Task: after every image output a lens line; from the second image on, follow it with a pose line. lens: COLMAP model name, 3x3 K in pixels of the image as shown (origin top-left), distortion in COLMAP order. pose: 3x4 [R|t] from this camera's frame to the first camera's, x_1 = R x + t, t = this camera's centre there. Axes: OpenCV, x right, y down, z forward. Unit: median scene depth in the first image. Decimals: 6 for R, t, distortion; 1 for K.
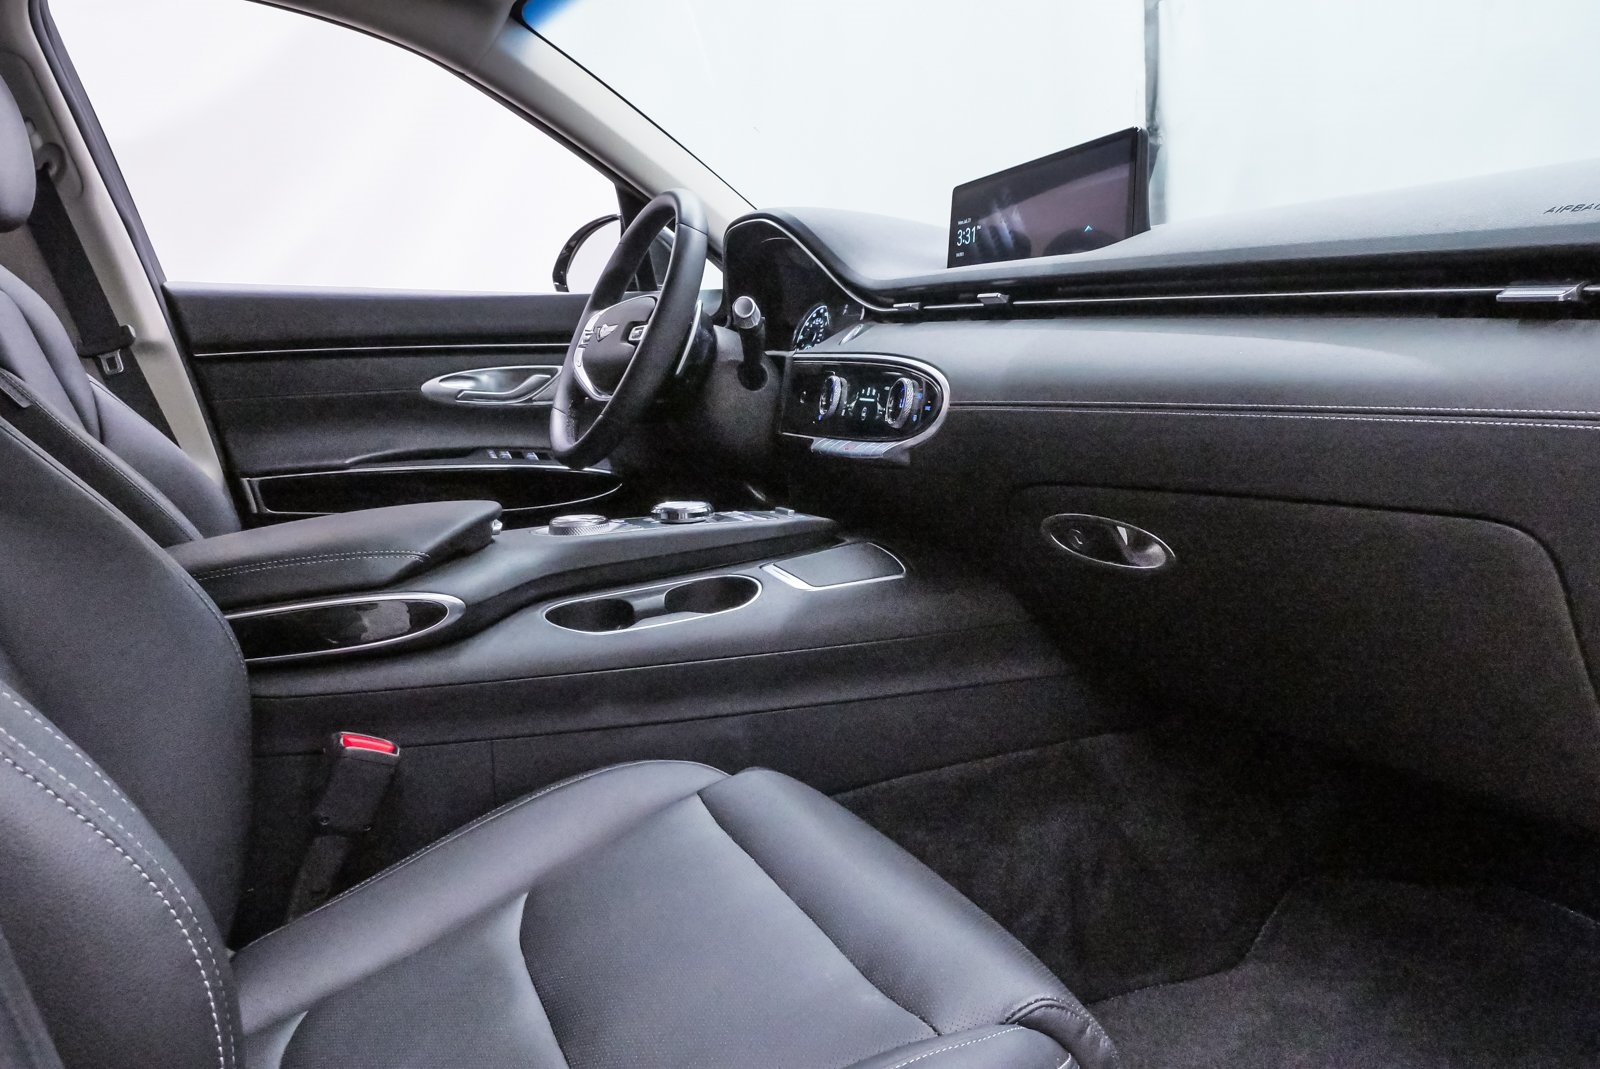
lens RADIAL K [[1059.9, 0, 769.9], [0, 1059.9, 624.3], [0, 0, 1]] dist [-0.040582, 0.004497]
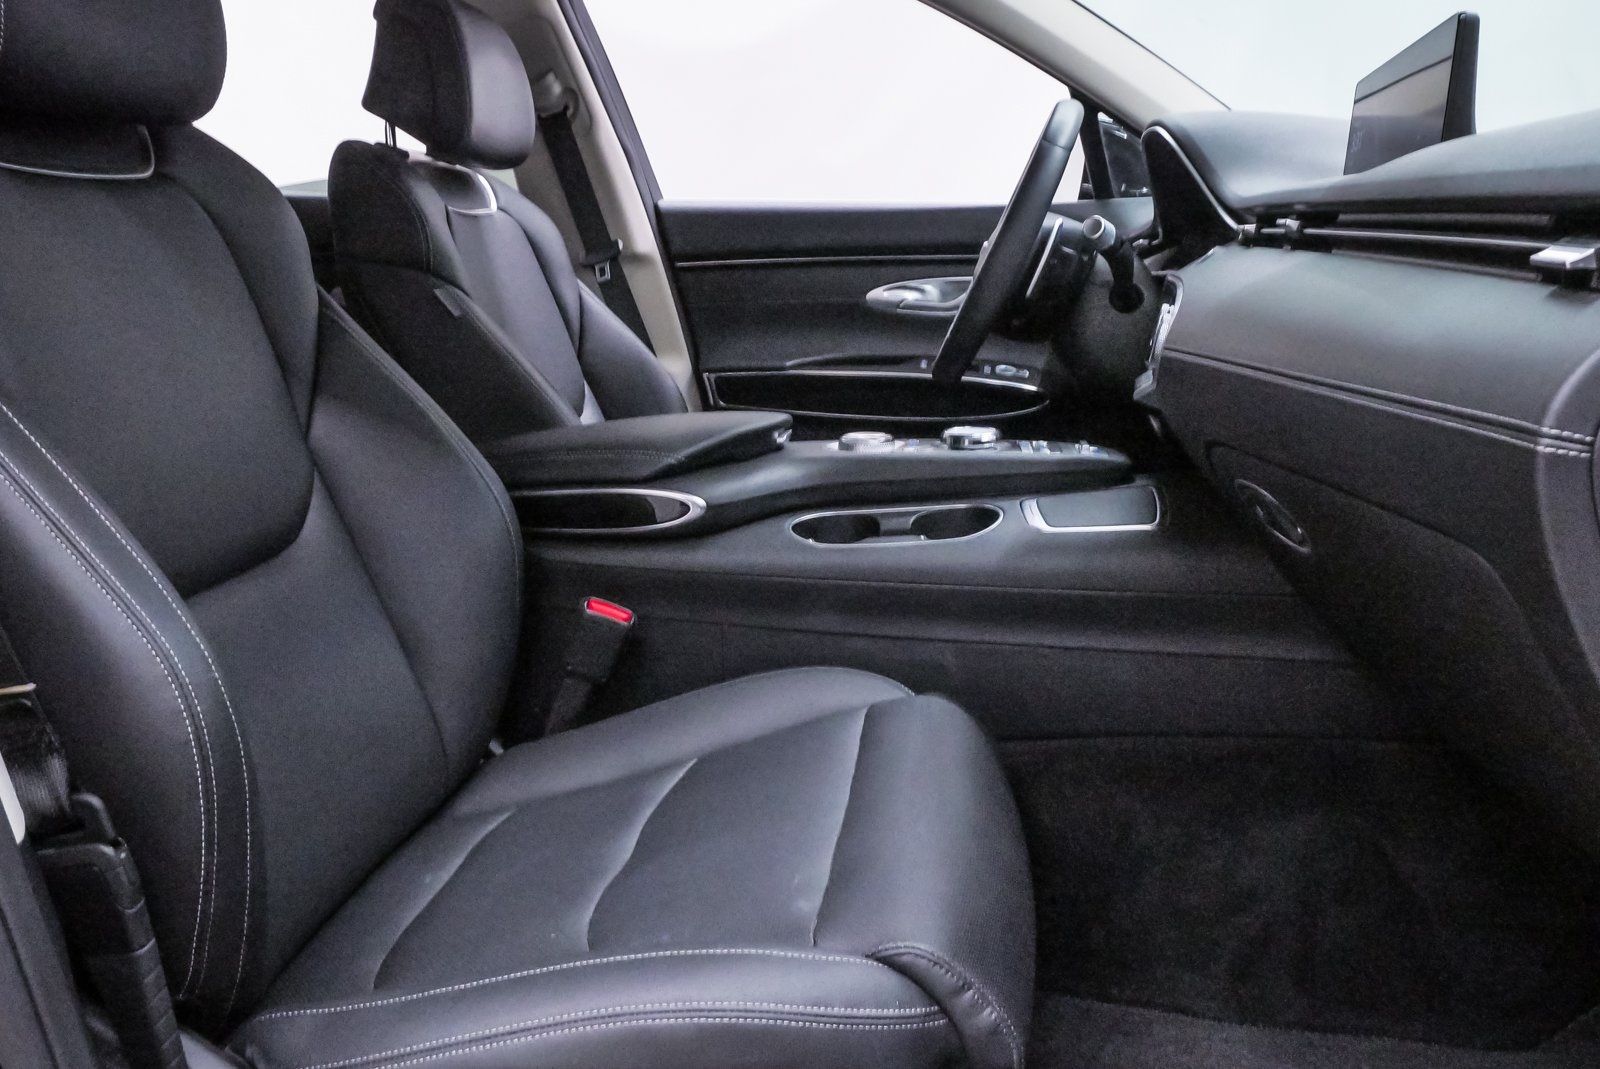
lens RADIAL K [[1059.9, 0, 769.9], [0, 1059.9, 624.3], [0, 0, 1]] dist [-0.040582, 0.004497]
pose [[0.863157, 0.166284, -0.476770, 0.274948], [-0.122267, 0.984950, 0.122166, -0.032153], [0.489909, -0.047155, 0.870498, 0.018721]]
